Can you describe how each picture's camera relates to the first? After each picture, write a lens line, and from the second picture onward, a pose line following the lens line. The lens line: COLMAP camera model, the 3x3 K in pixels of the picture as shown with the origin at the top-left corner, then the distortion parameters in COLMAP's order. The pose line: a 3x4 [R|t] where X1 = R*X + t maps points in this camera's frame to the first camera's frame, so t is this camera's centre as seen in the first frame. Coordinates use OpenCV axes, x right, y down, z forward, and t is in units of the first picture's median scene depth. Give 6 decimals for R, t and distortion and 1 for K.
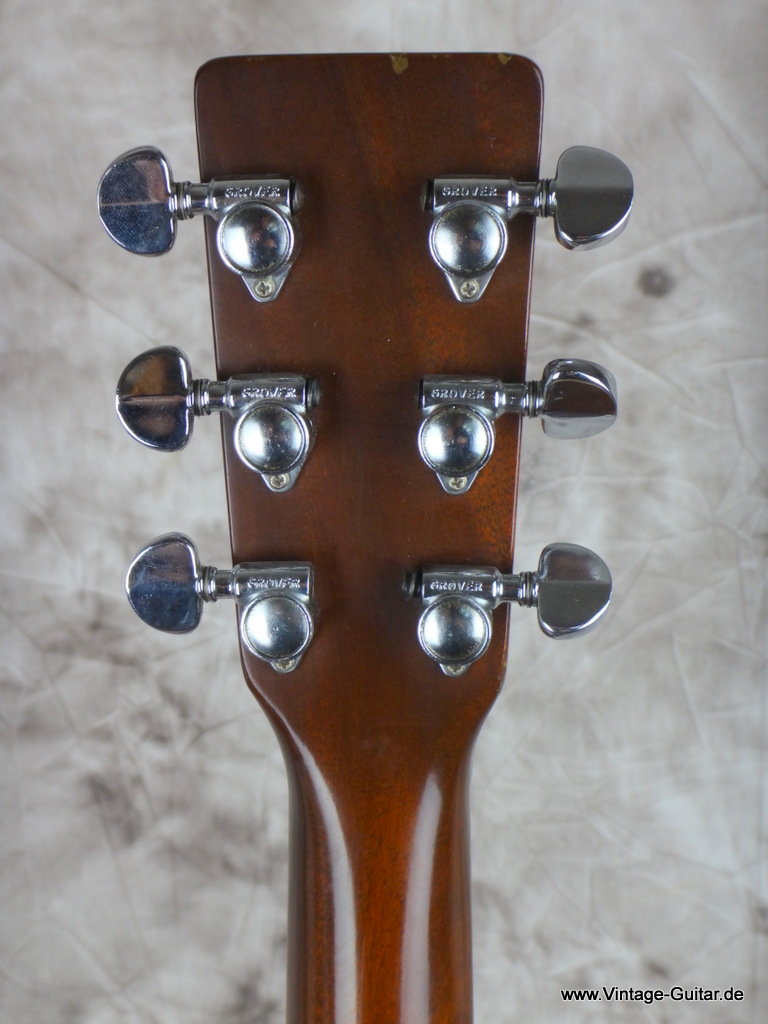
lens RADIAL K [[1671.0, 0, 391.0], [0, 1671.0, 513.6], [0, 0, 1]] dist [-0.022183, -0.040131]
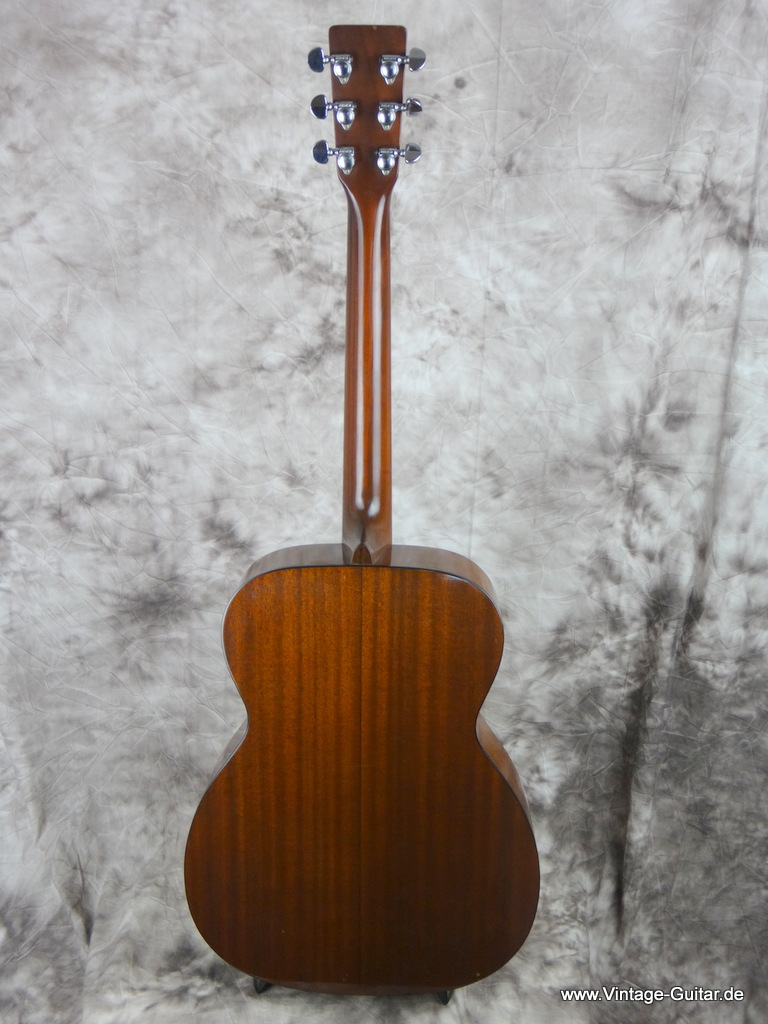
lens RADIAL K [[1065.4, 0, 384.0], [0, 1065.4, 512.0], [0, 0, 1]] dist [-0.010462, -0.038188]
pose [[0.999918, 0.006781, 0.010838, 0.004150], [-0.009150, 0.971633, 0.236315, 0.163615], [-0.008928, -0.236395, 0.971616, -1.060522]]
